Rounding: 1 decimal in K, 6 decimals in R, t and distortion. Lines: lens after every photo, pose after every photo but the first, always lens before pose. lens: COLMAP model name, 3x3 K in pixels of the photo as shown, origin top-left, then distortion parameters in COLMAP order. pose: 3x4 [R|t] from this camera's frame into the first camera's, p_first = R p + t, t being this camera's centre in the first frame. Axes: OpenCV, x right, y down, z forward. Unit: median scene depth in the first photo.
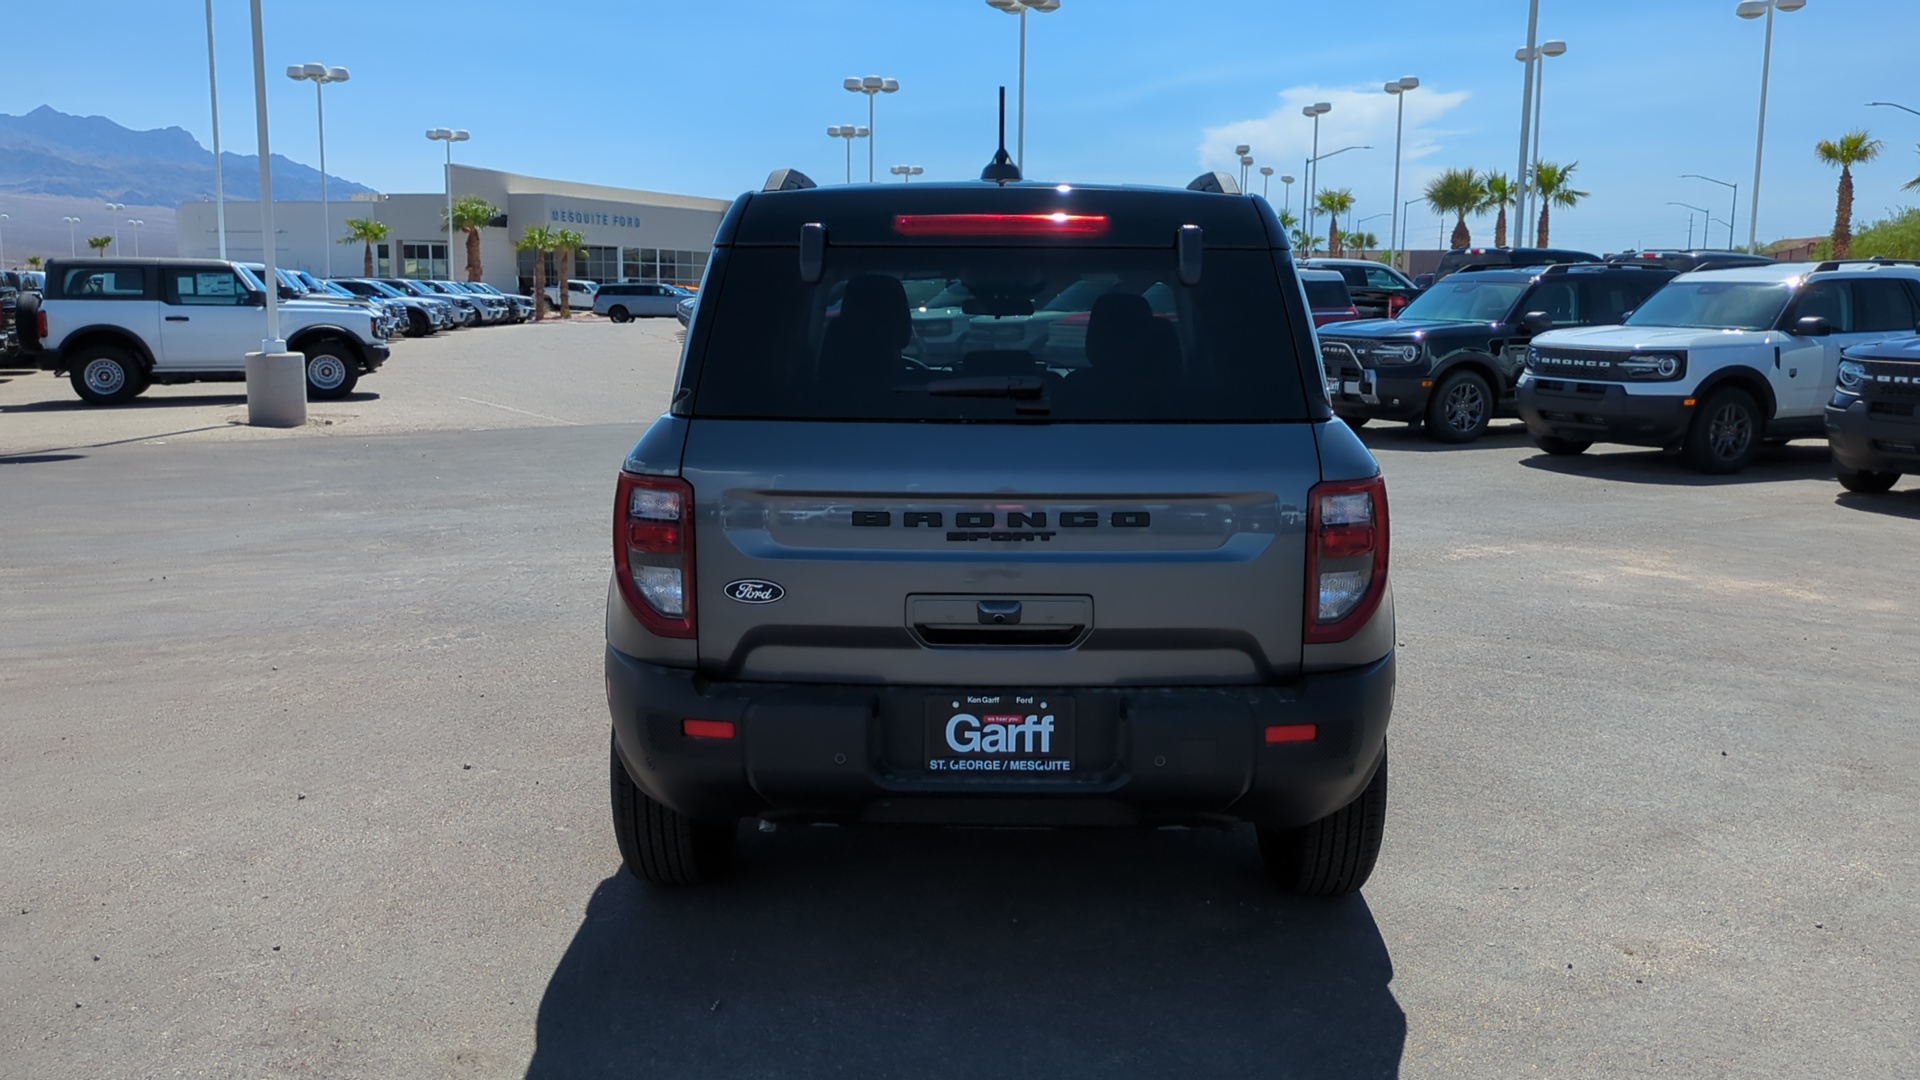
lens RADIAL K [[1651.1, 0, 959.7], [0, 1651.1, 536.2], [0, 0, 1]] dist [0.059331, -0.060928]
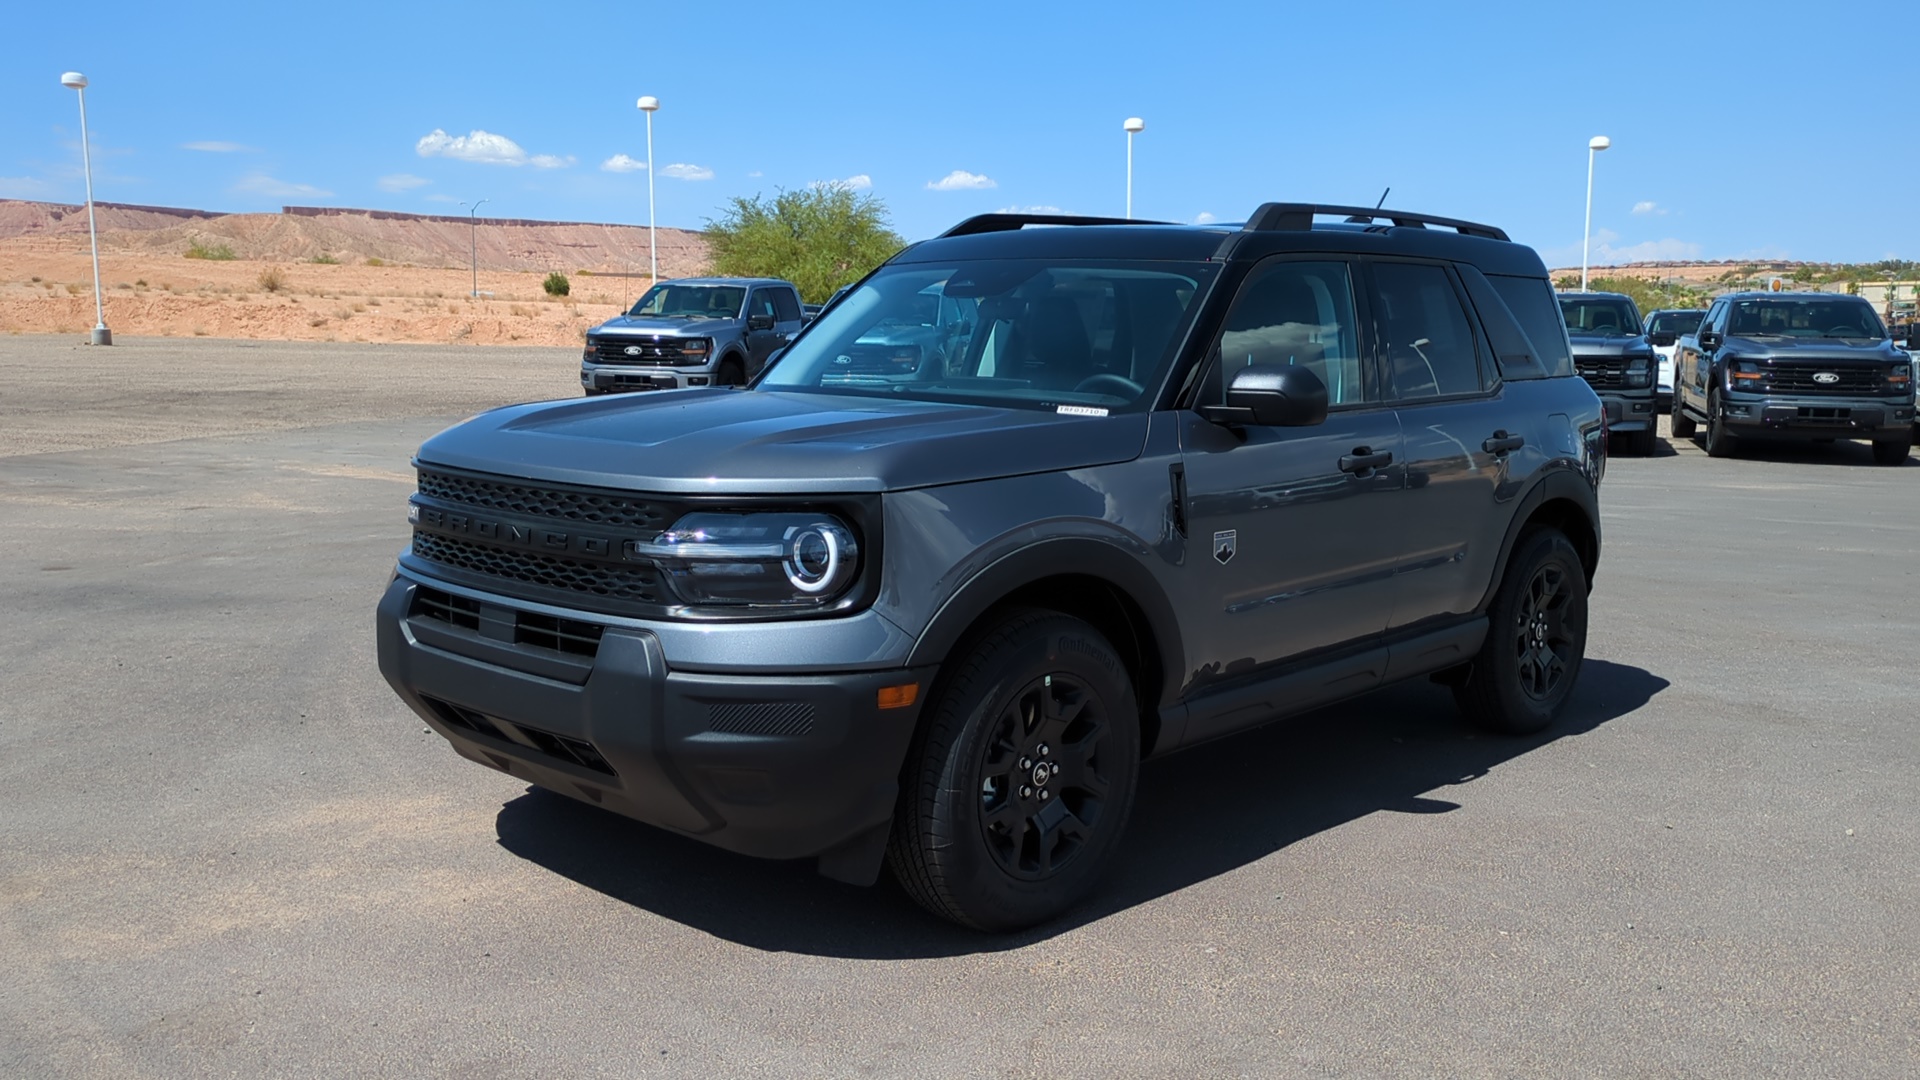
lens RADIAL K [[1651.1, 0, 990.5], [0, 1651.1, 535.8], [0, 0, 1]] dist [0.059331, -0.060928]
pose [[-0.751457, -0.103761, 0.651572, -0.596981], [0.077133, 0.966969, 0.242944, -0.263764], [-0.655258, 0.232820, -0.718632, 1.859017]]
